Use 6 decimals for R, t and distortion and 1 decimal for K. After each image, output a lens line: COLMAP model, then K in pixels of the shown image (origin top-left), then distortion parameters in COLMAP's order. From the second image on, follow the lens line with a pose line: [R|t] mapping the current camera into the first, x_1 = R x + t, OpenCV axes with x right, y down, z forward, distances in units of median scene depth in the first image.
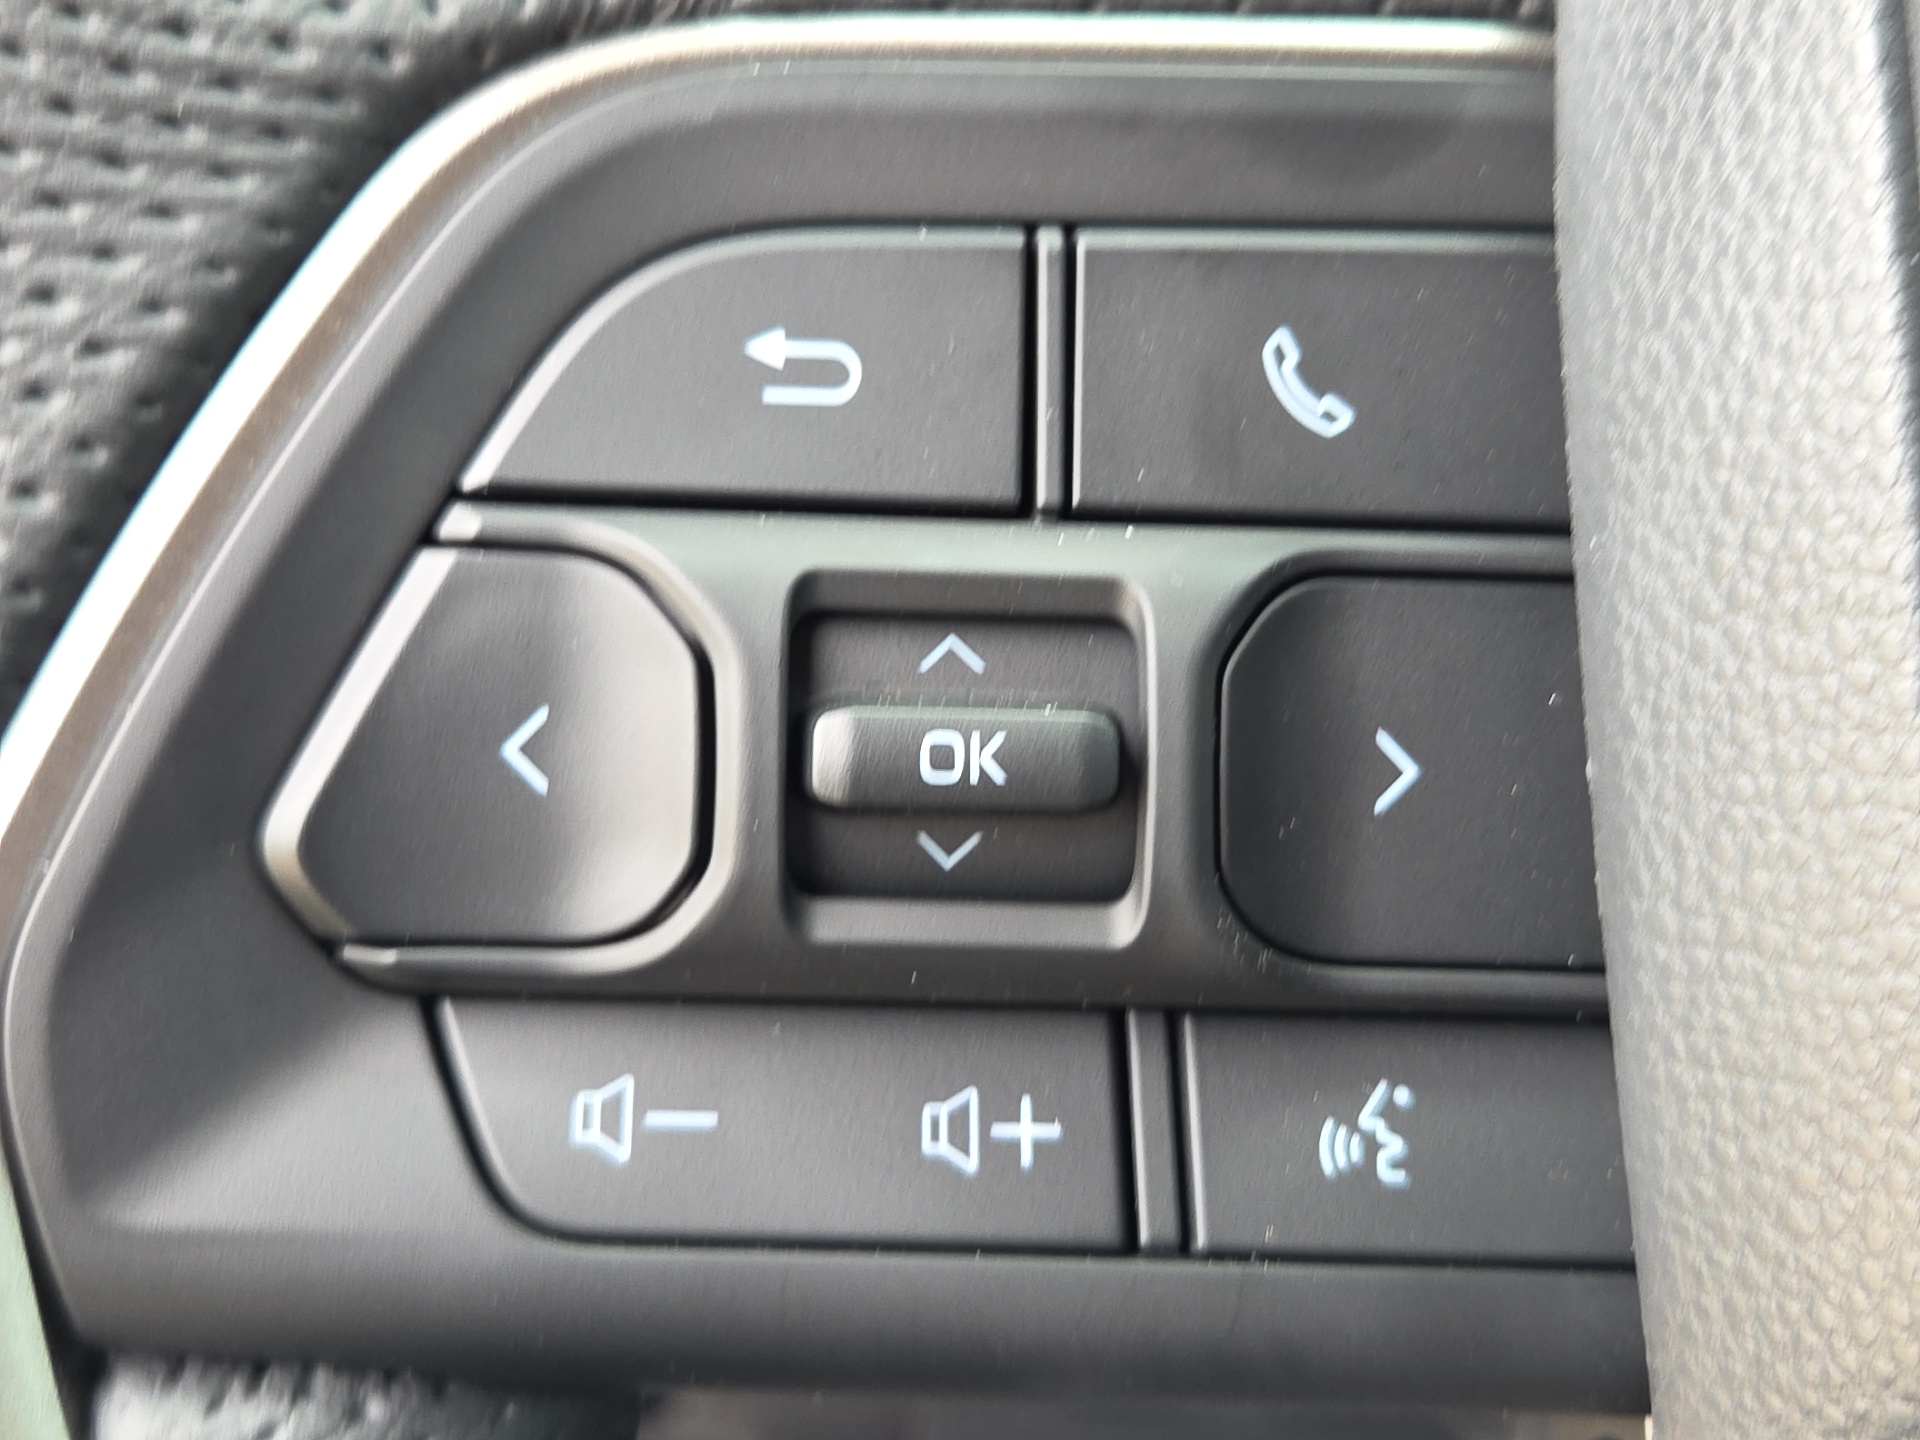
lens RADIAL K [[2480.4, 0, 955.6], [0, 2480.4, 718.3], [0, 0, 1]] dist [0.024918, 0.000000]
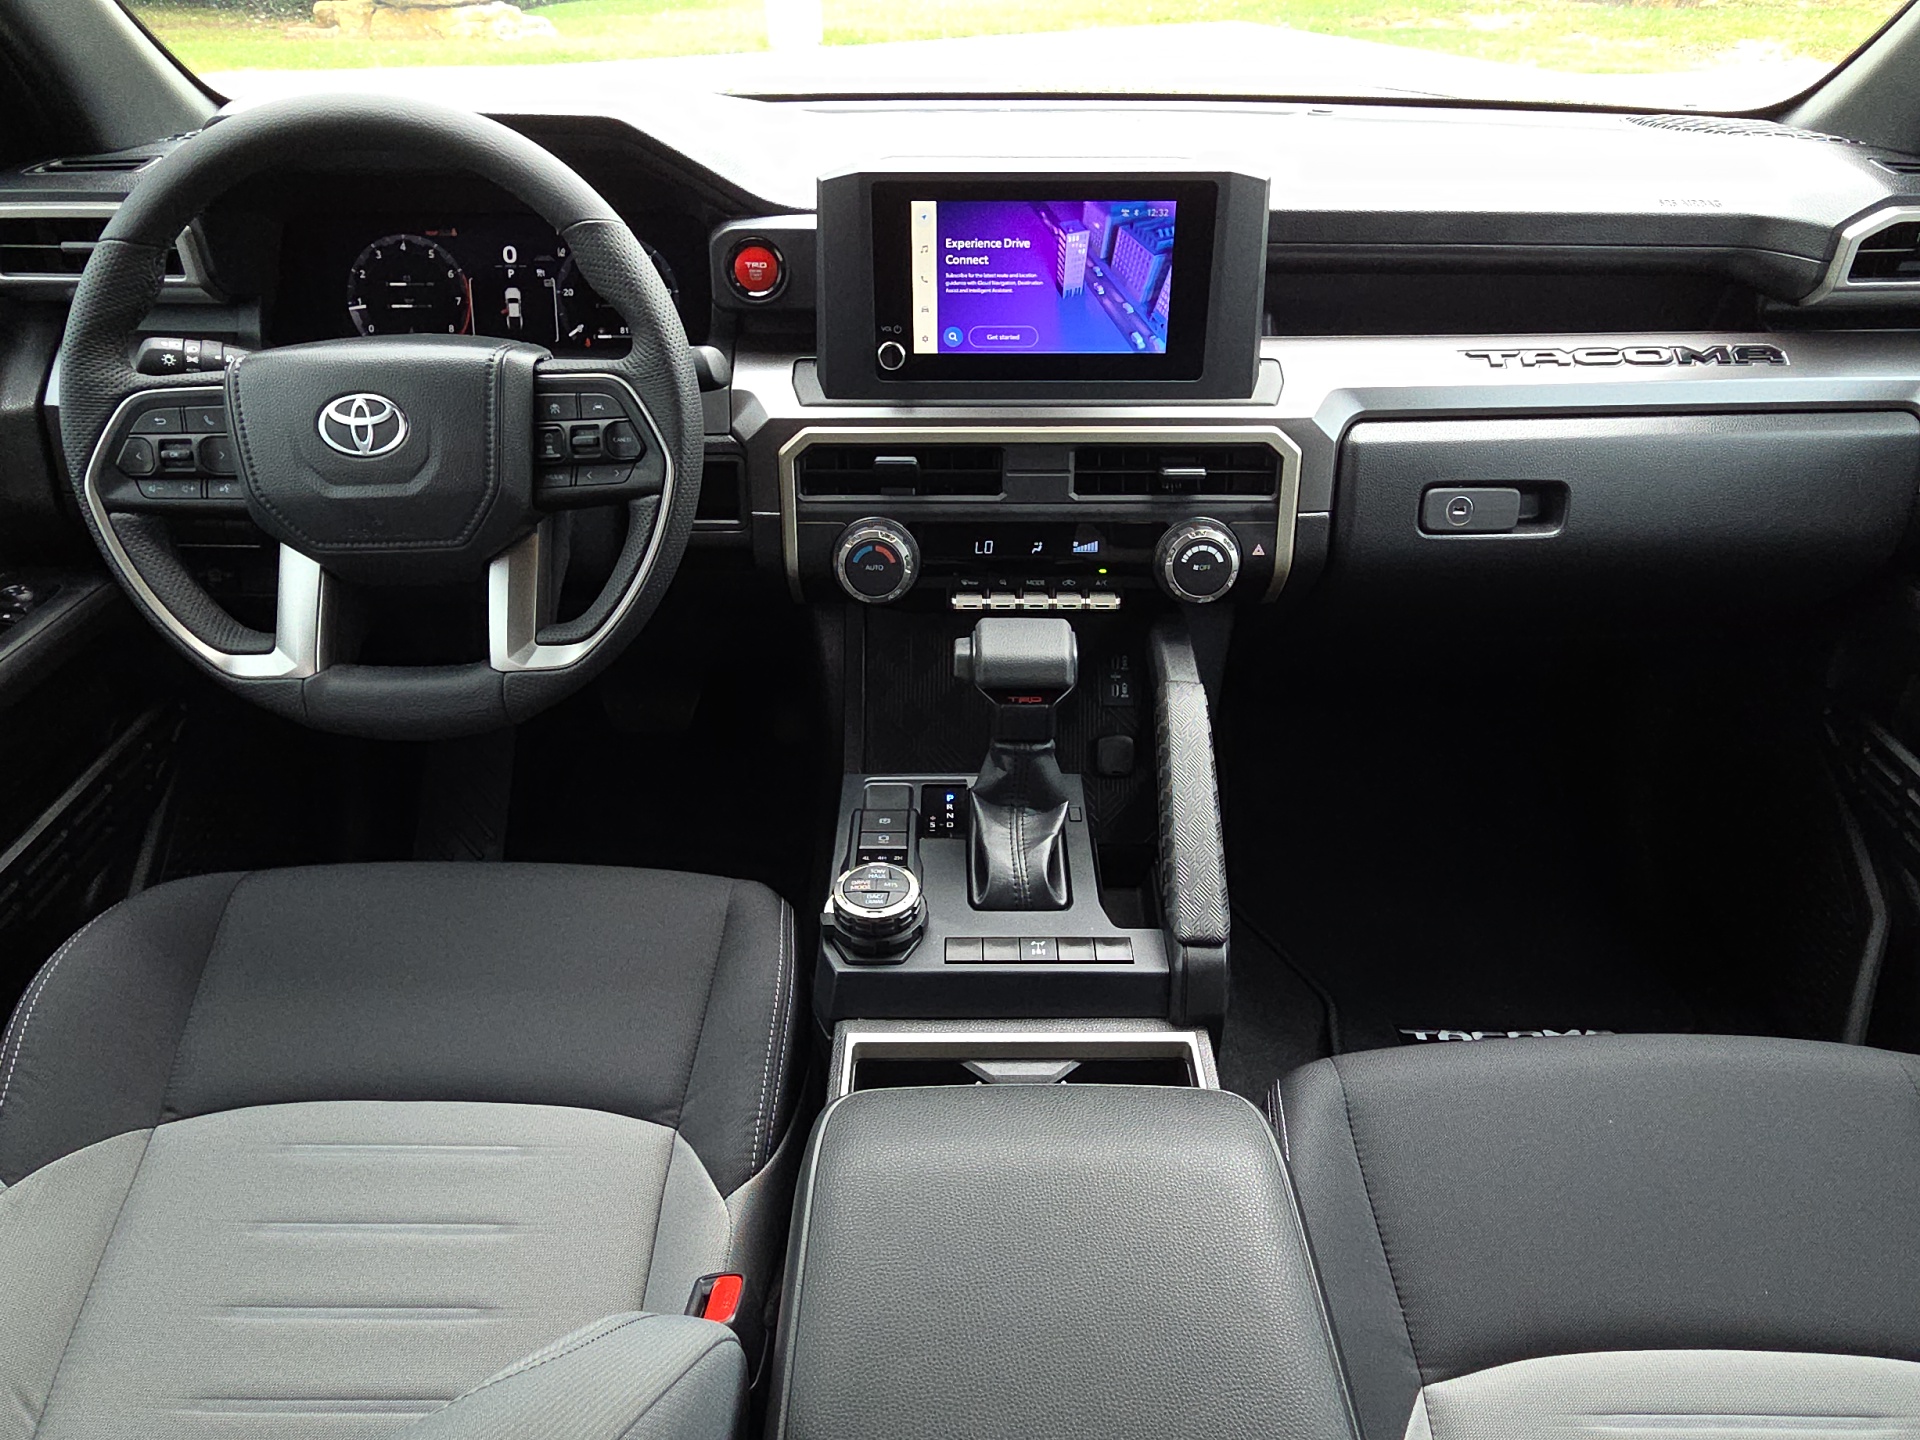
lens RADIAL K [[1268.2, 0, 951.8], [0, 1268.2, 716.3], [0, 0, 1]] dist [0.009999, -0.005221]
pose [[0.998322, -0.053550, 0.022048, 3.367511], [0.049545, 0.986893, 0.153581, 0.479816], [-0.029983, -0.152231, 0.987890, -5.087385]]
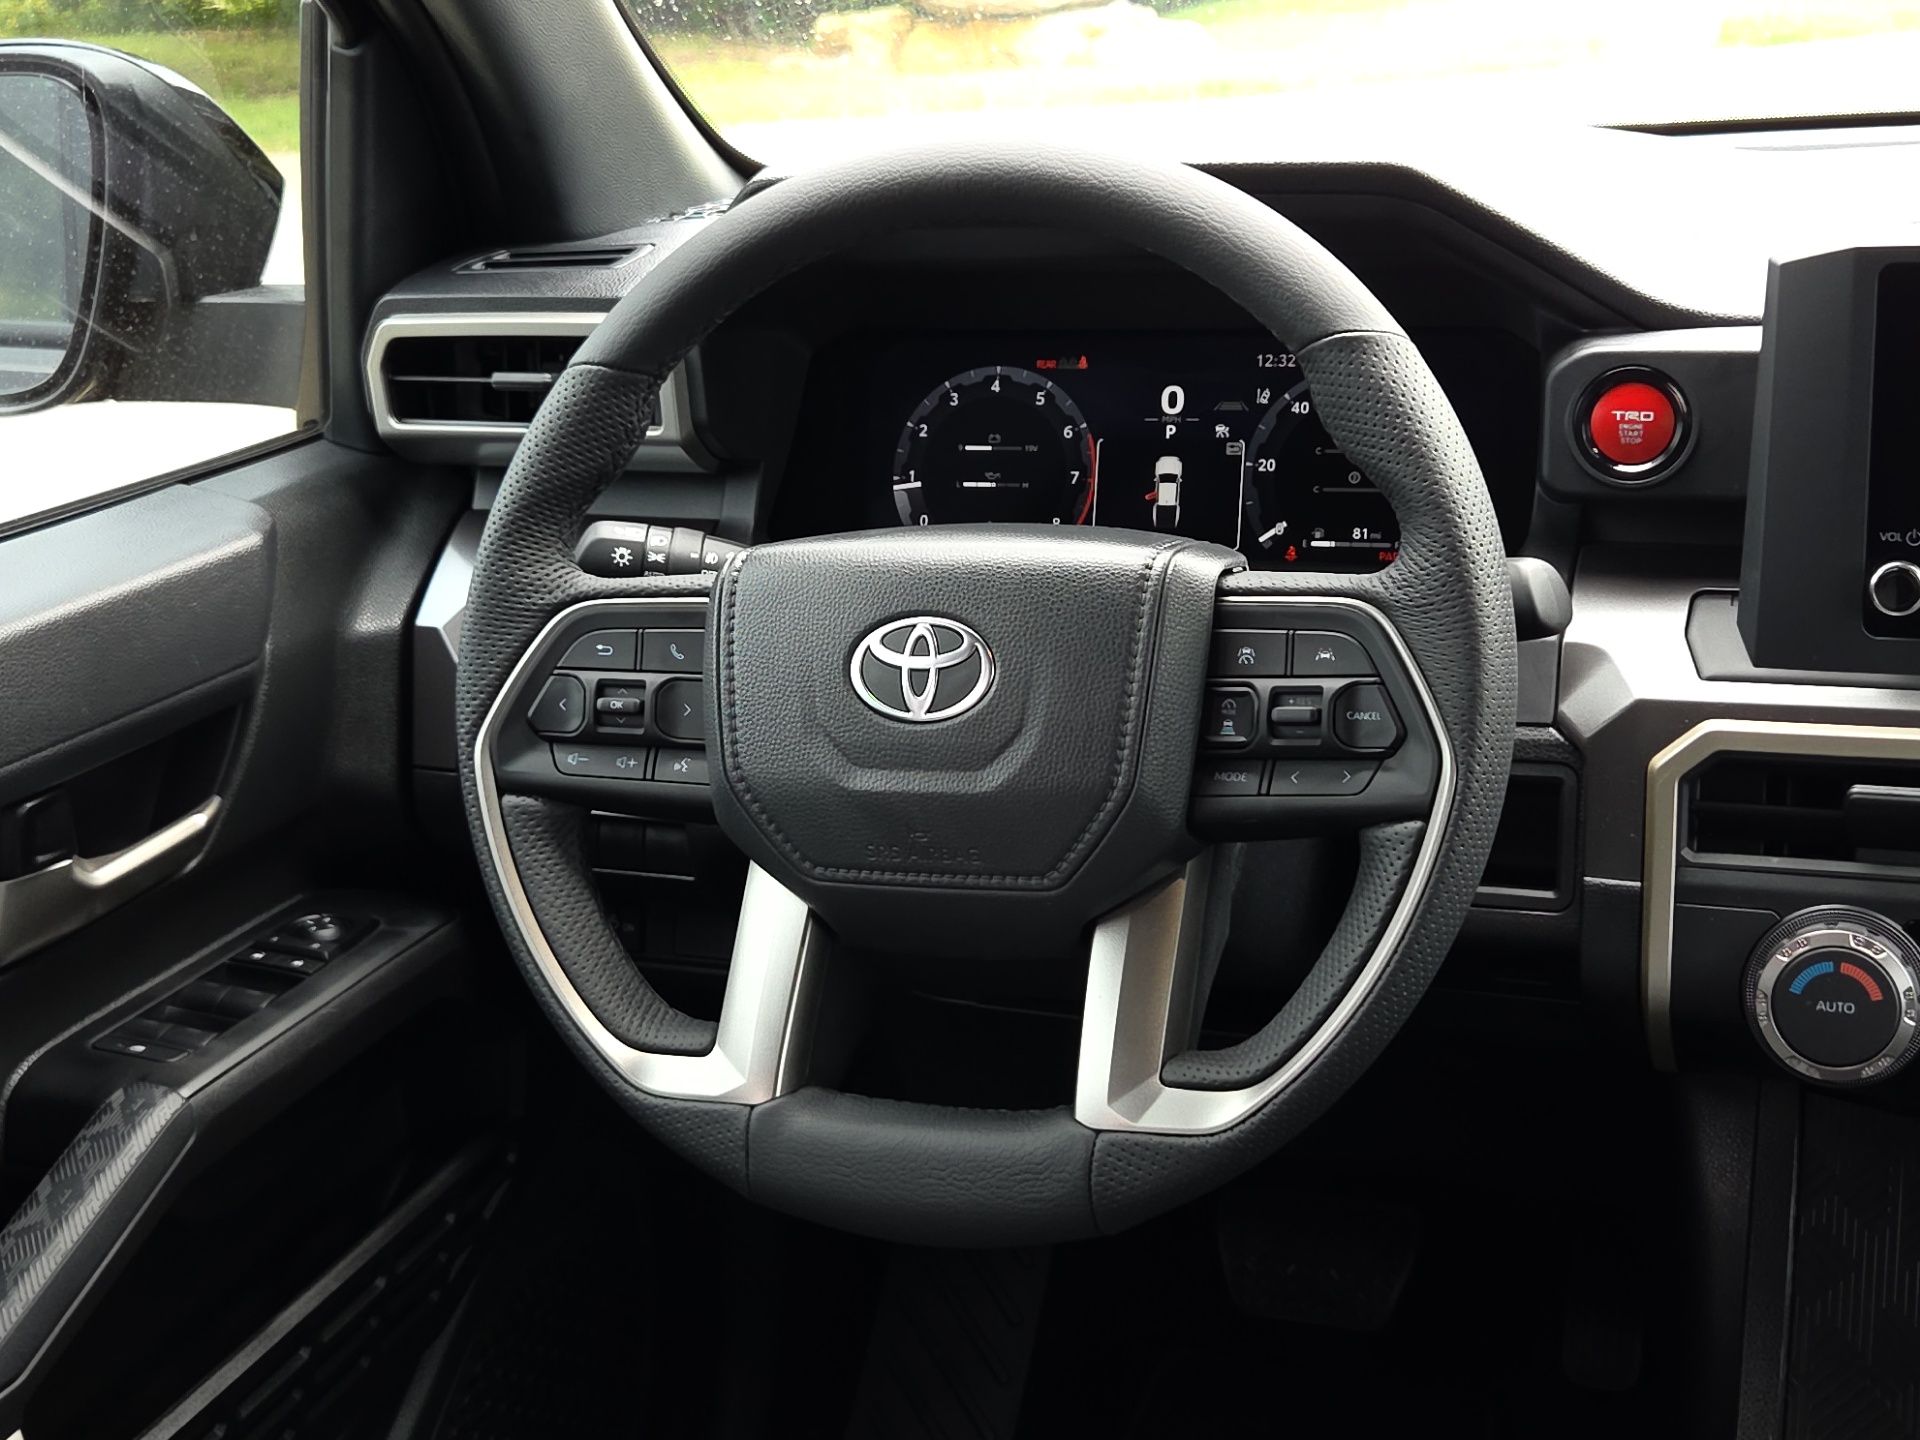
lens RADIAL K [[2638.5, 0, 975.9], [0, 2638.5, 696.0], [0, 0, 1]] dist [0.070706, 0.000000]
pose [[0.950392, 0.000441, -0.311055, 3.171456], [-0.032779, 0.994573, -0.098744, 0.669488], [0.309323, 0.104042, 0.945248, -5.538941]]
